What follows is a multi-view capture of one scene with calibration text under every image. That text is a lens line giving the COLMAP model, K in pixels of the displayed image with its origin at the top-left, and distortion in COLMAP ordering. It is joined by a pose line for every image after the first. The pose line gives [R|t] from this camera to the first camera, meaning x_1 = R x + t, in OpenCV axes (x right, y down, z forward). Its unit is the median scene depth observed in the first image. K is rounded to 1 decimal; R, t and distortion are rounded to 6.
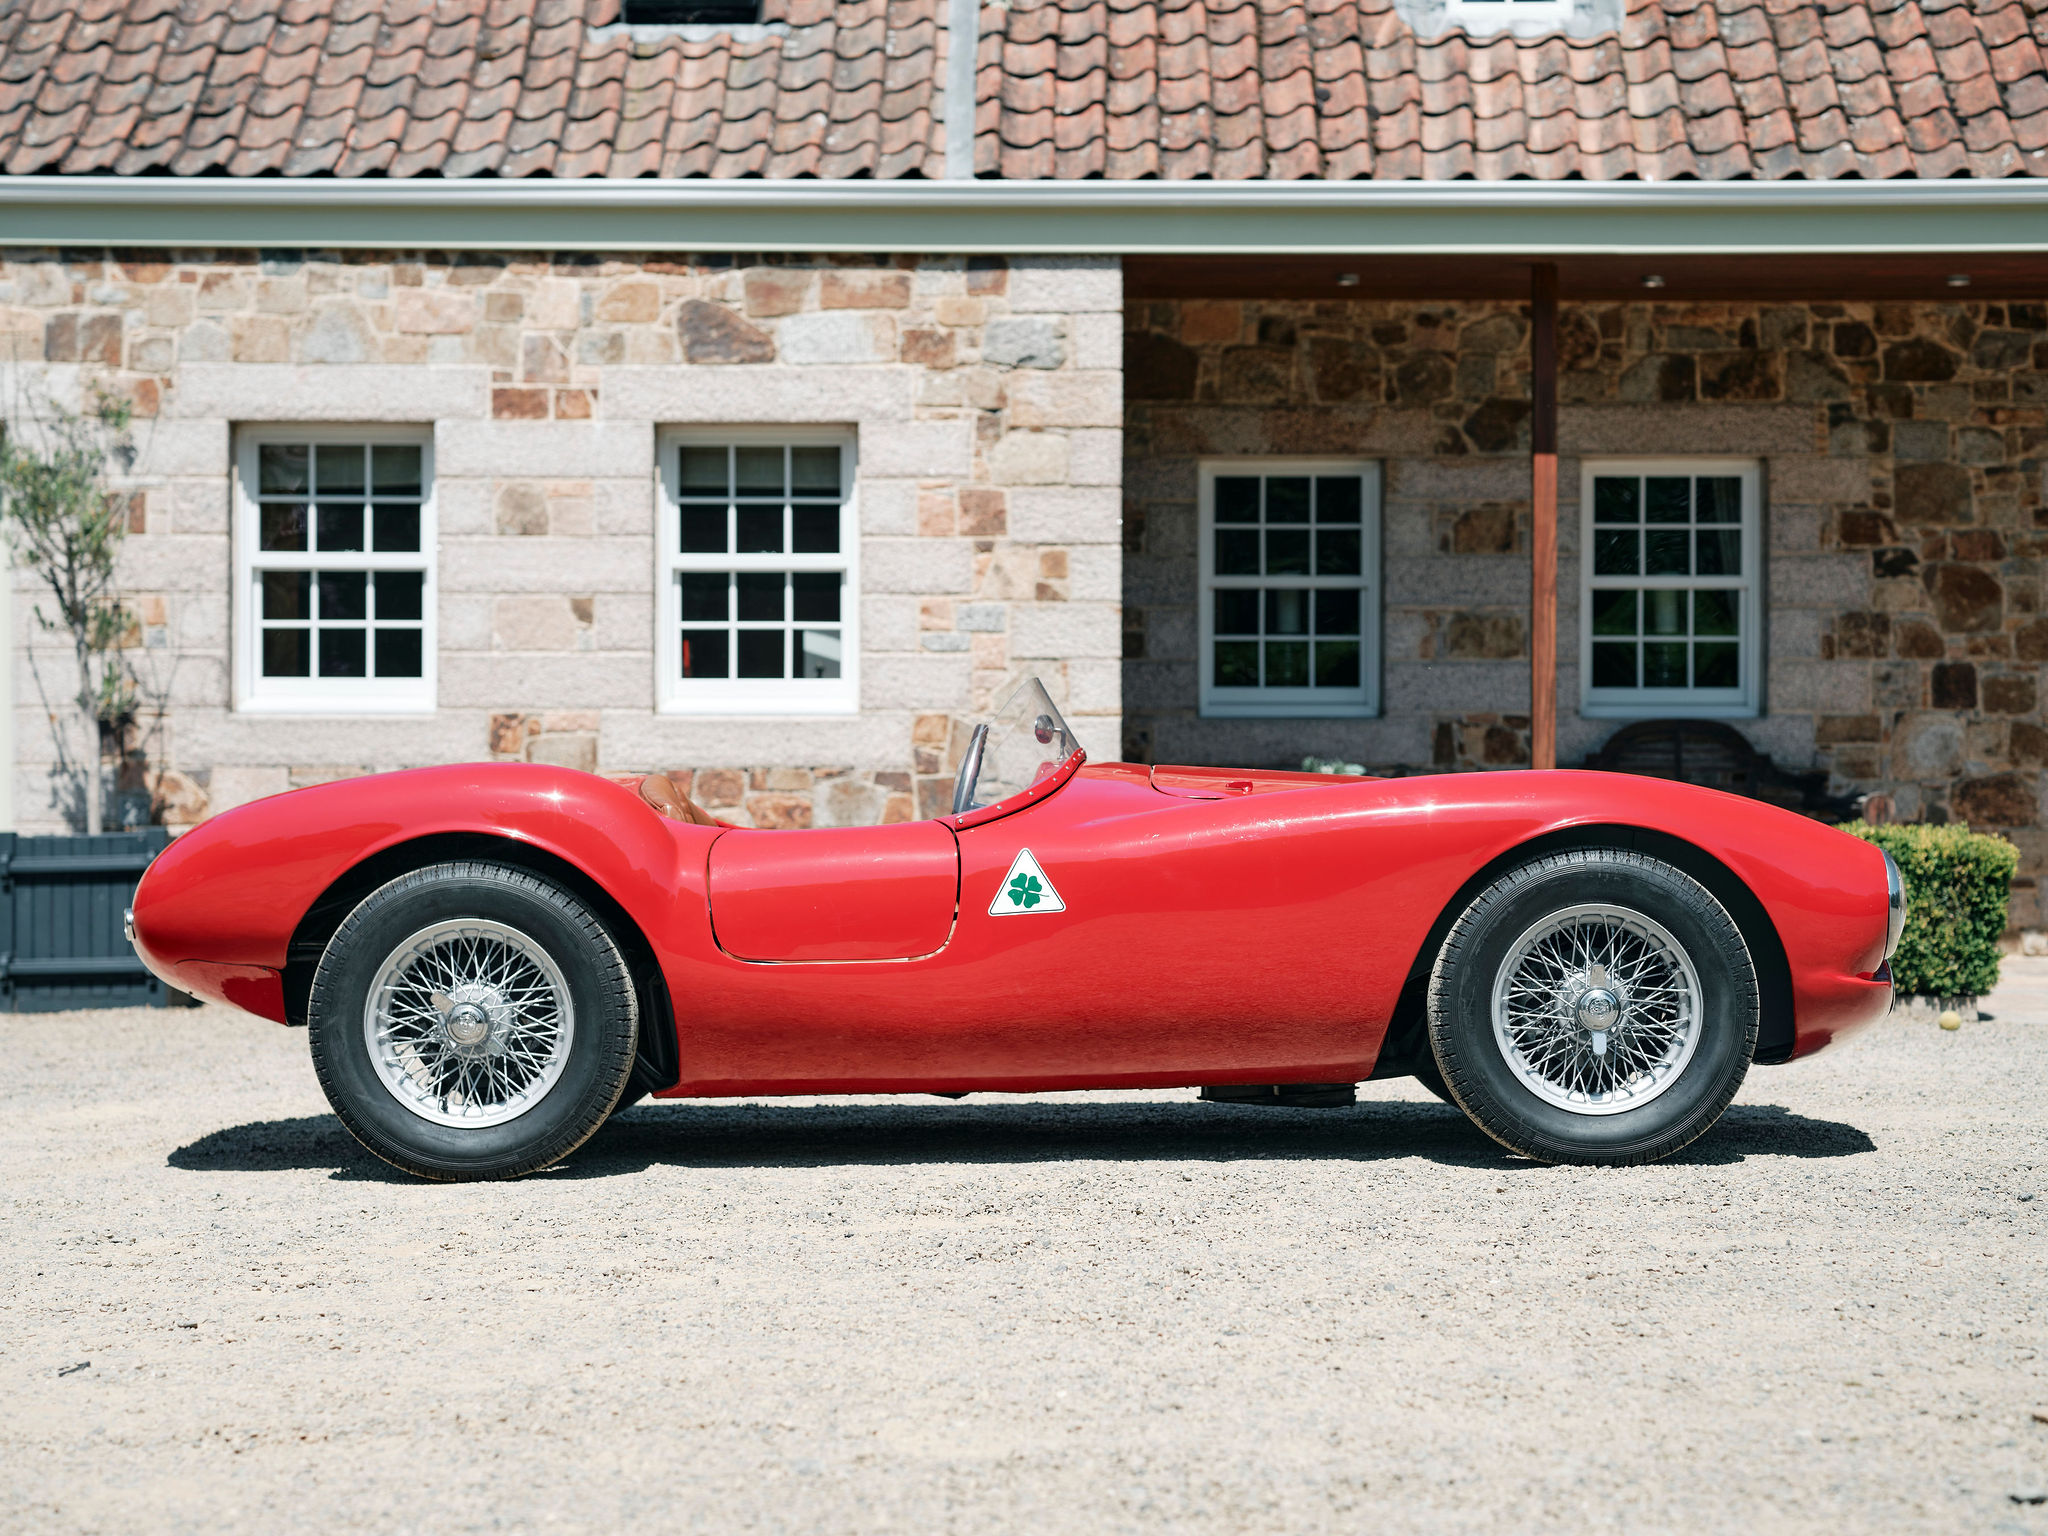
lens RADIAL K [[3963.9, 0, 1029.9], [0, 3963.9, 756.2], [0, 0, 1]] dist [0.092834, 0.000000]
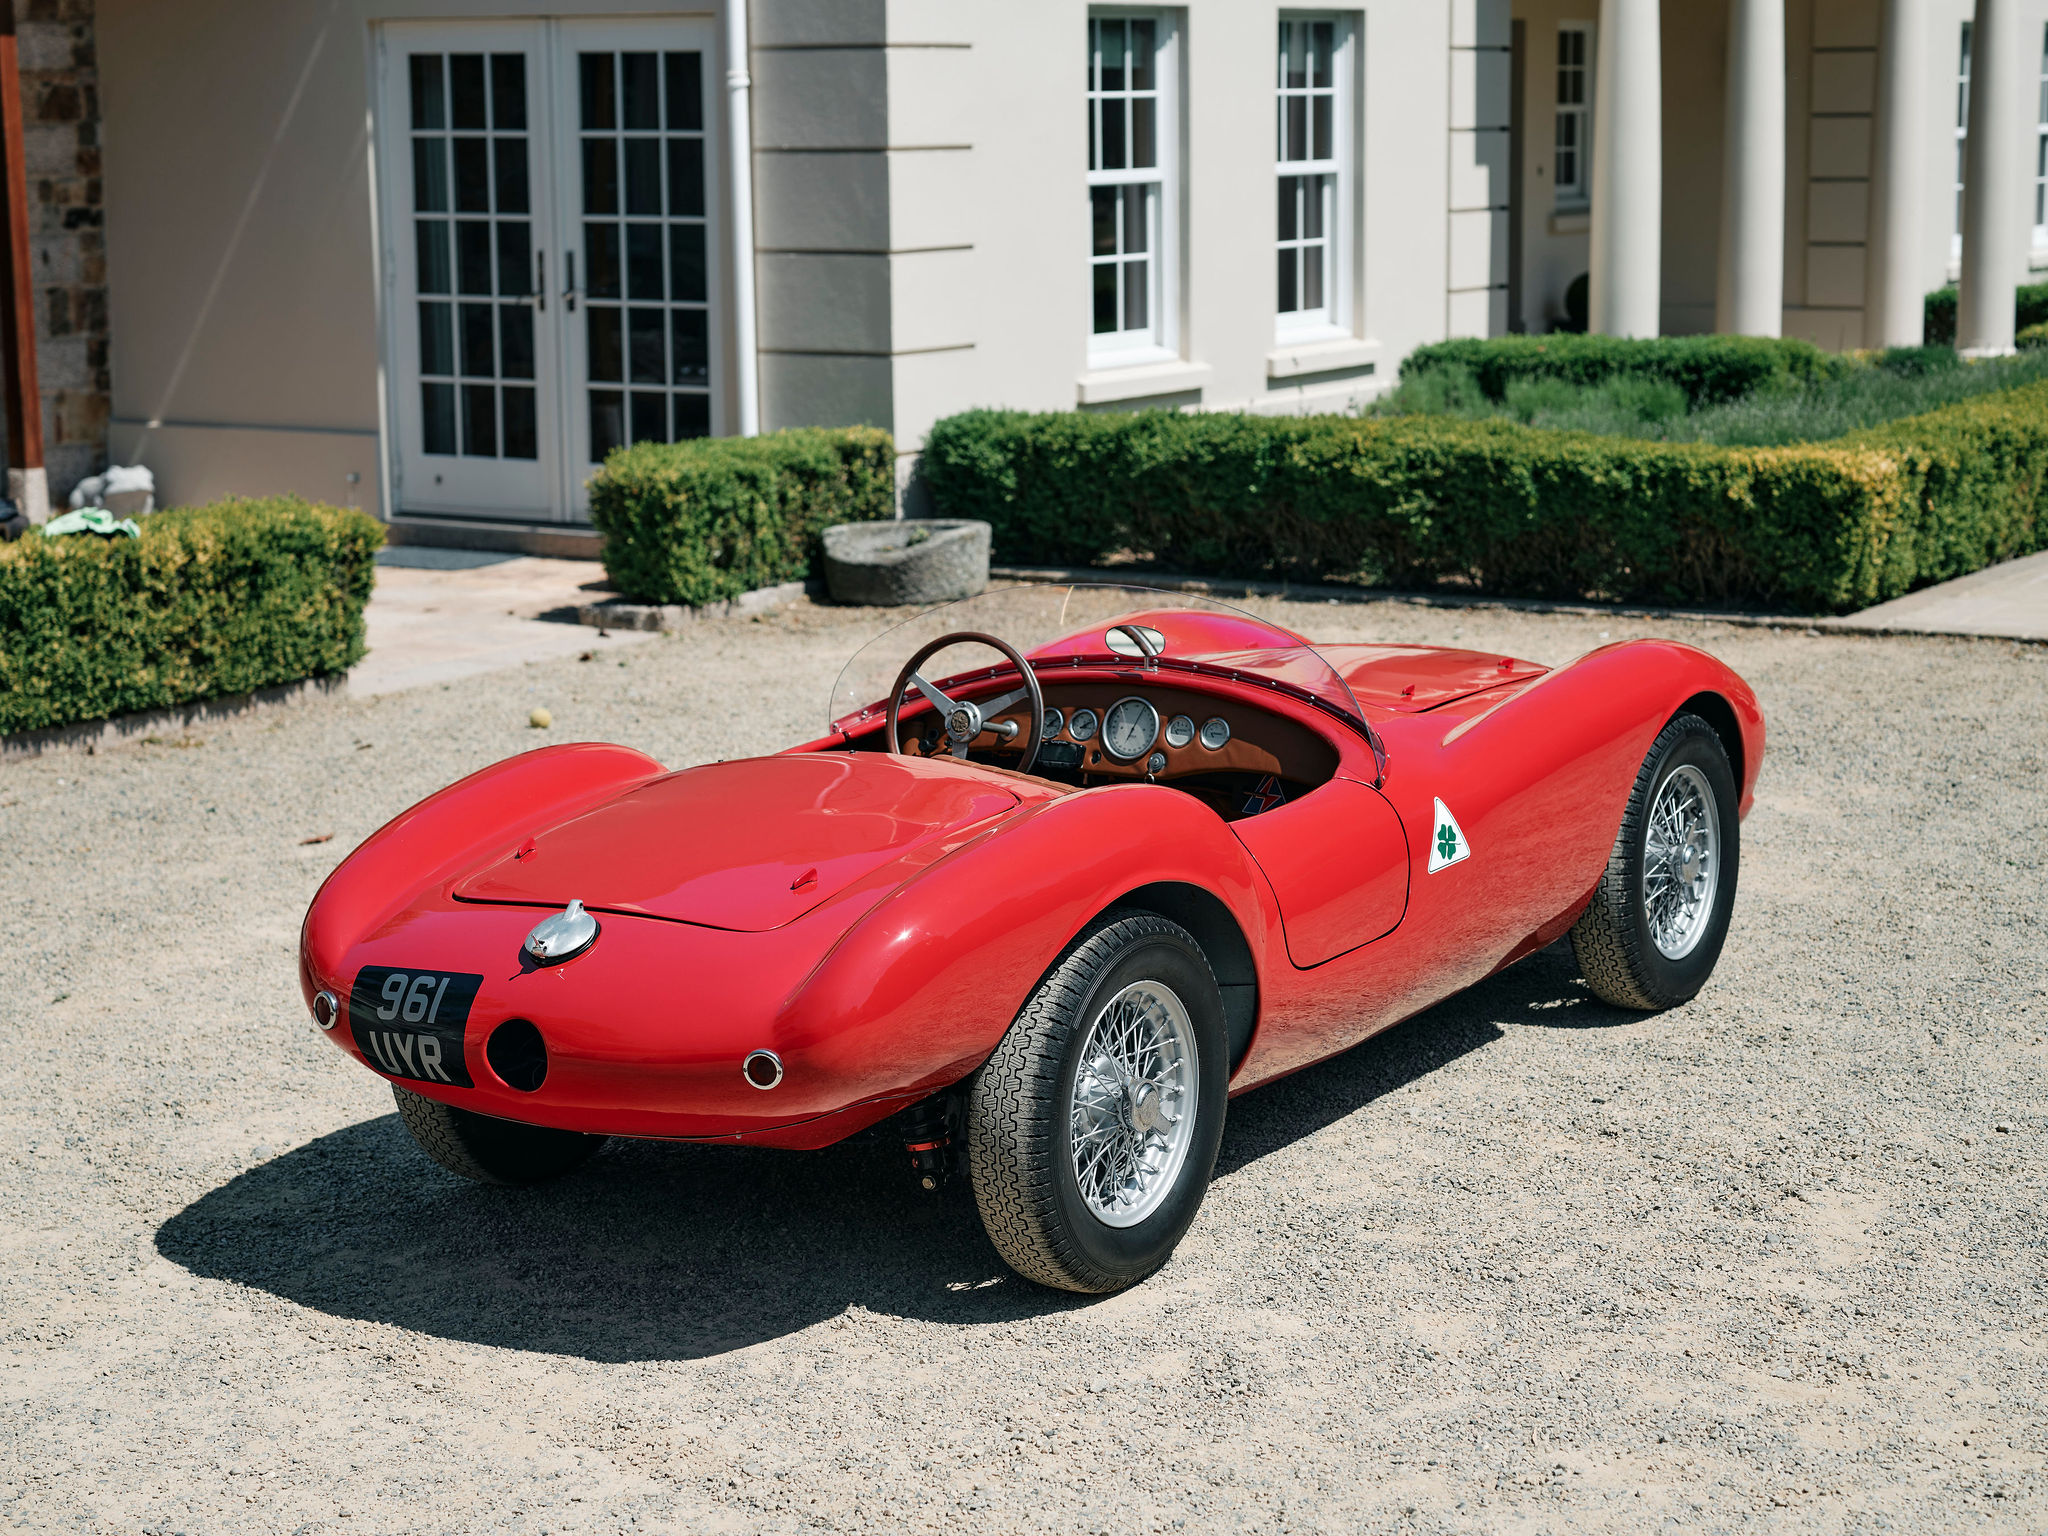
lens RADIAL K [[3963.9, 0, 1043.6], [0, 3963.9, 772.7], [0, 0, 1]] dist [0.092834, 0.000000]
pose [[0.519829, -0.151213, 0.840781, -0.419417], [-0.000688, 0.984135, 0.177421, -0.074781], [-0.854270, -0.092807, 0.511478, 0.293183]]
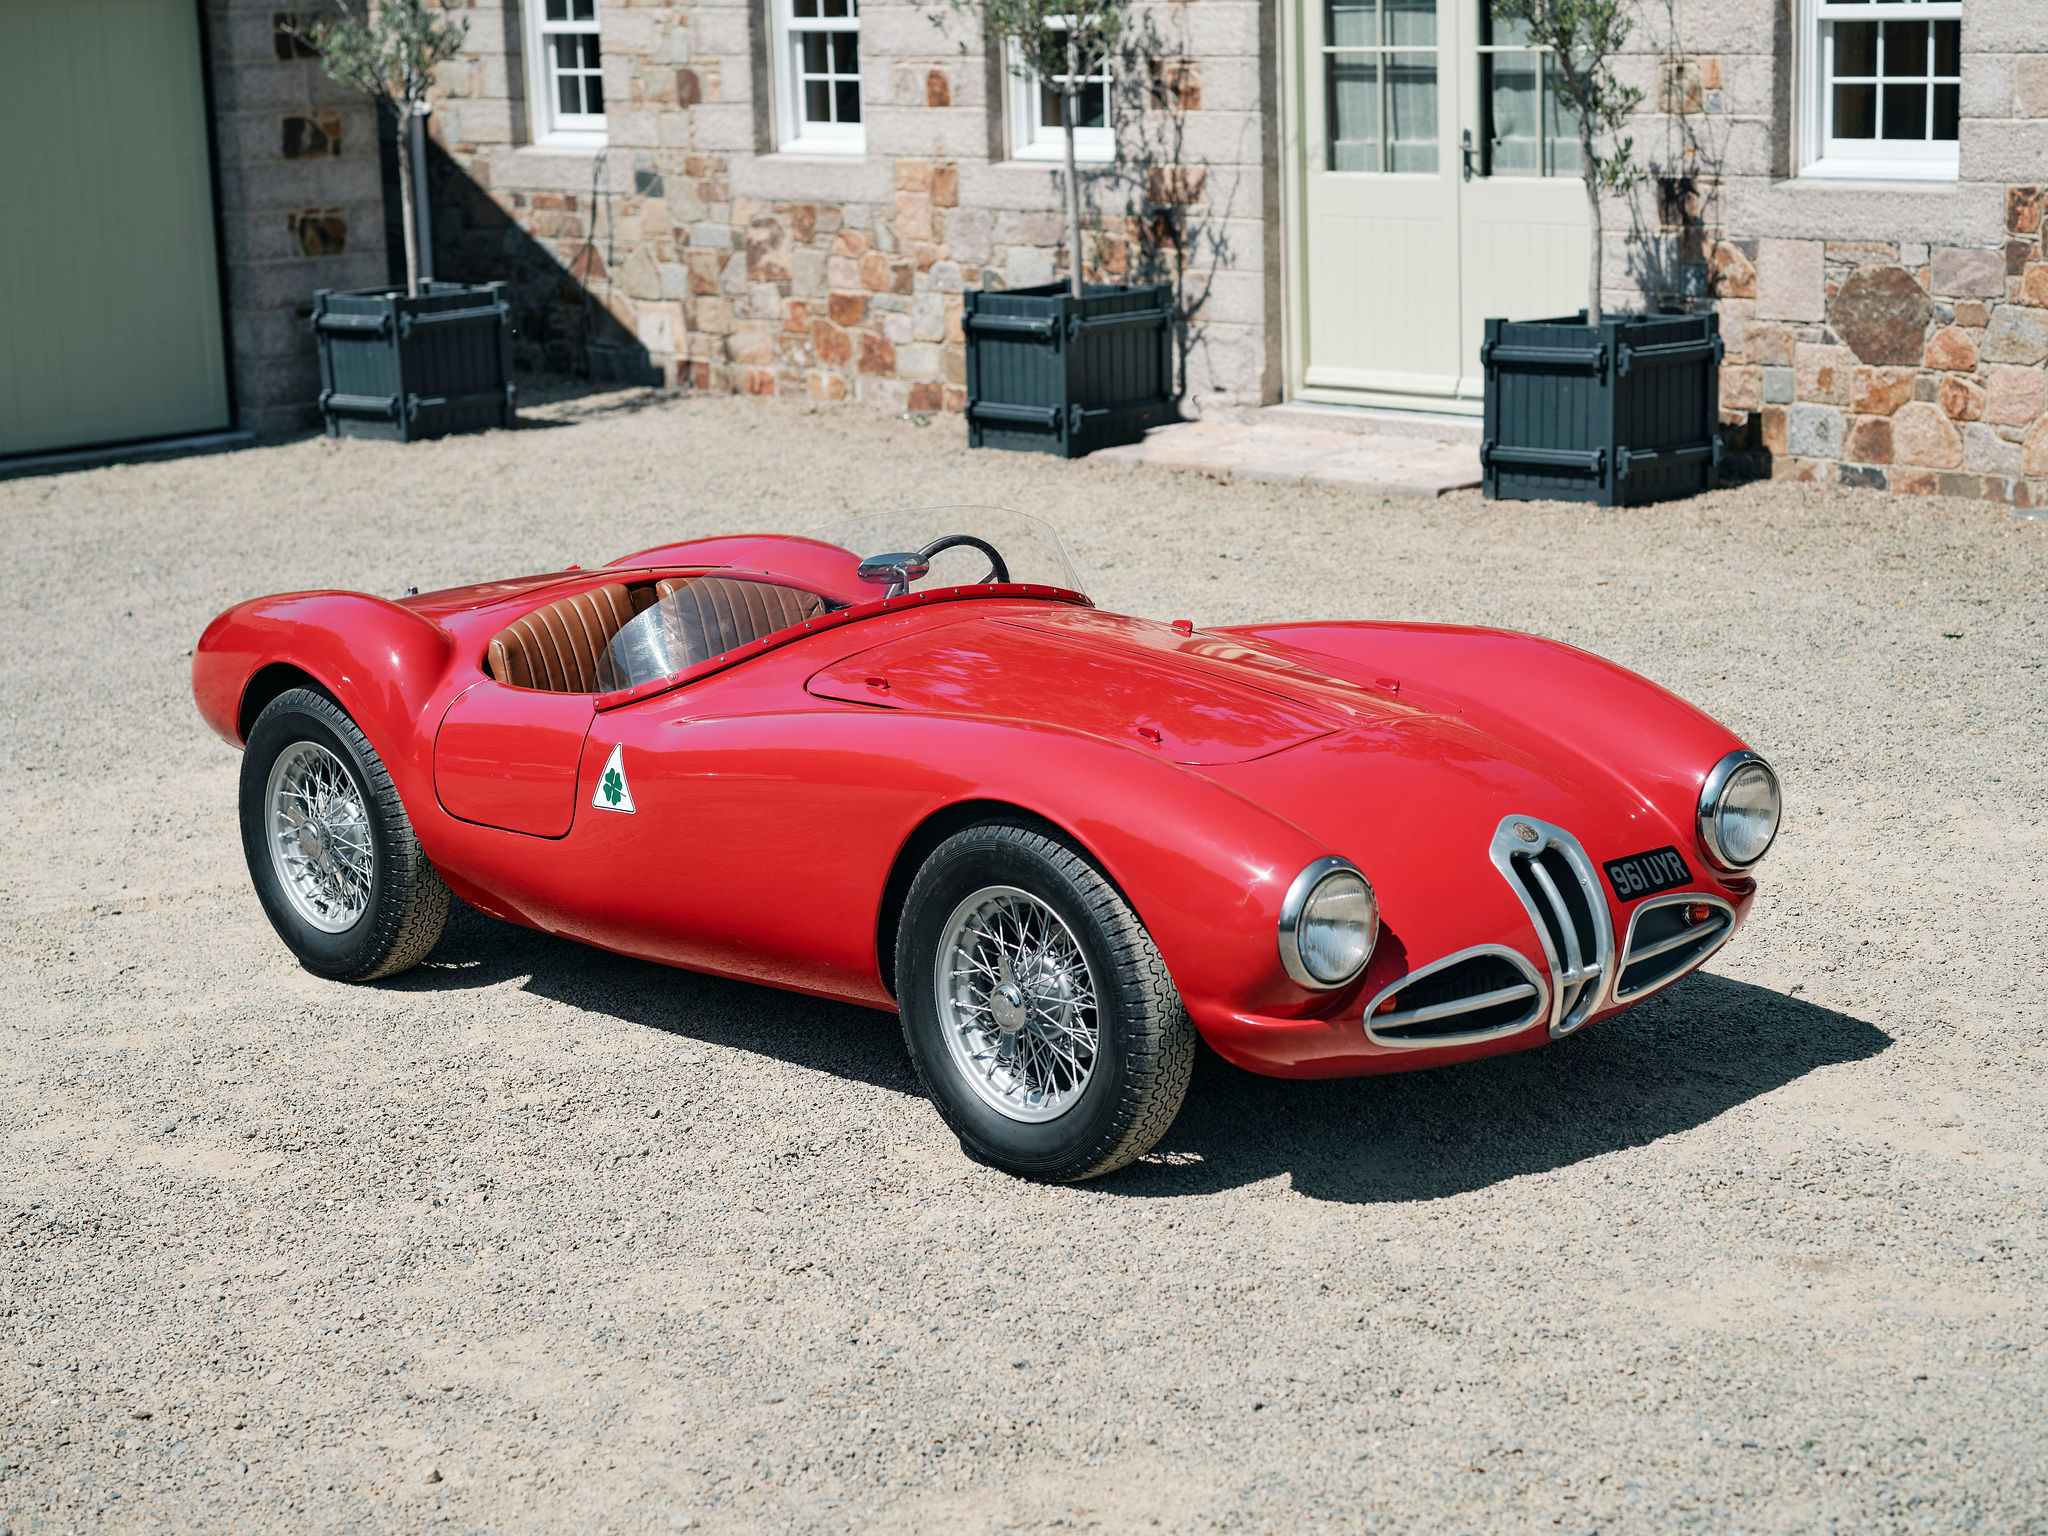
lens RADIAL K [[3963.9, 0, 1023.2], [0, 3963.9, 703.3], [0, 0, 1]] dist [0.092834, 0.000000]
pose [[0.686741, 0.114574, -0.717816, 0.375741], [0.044078, 0.979119, 0.198451, -0.086018], [0.725565, -0.167924, 0.667351, 0.210261]]
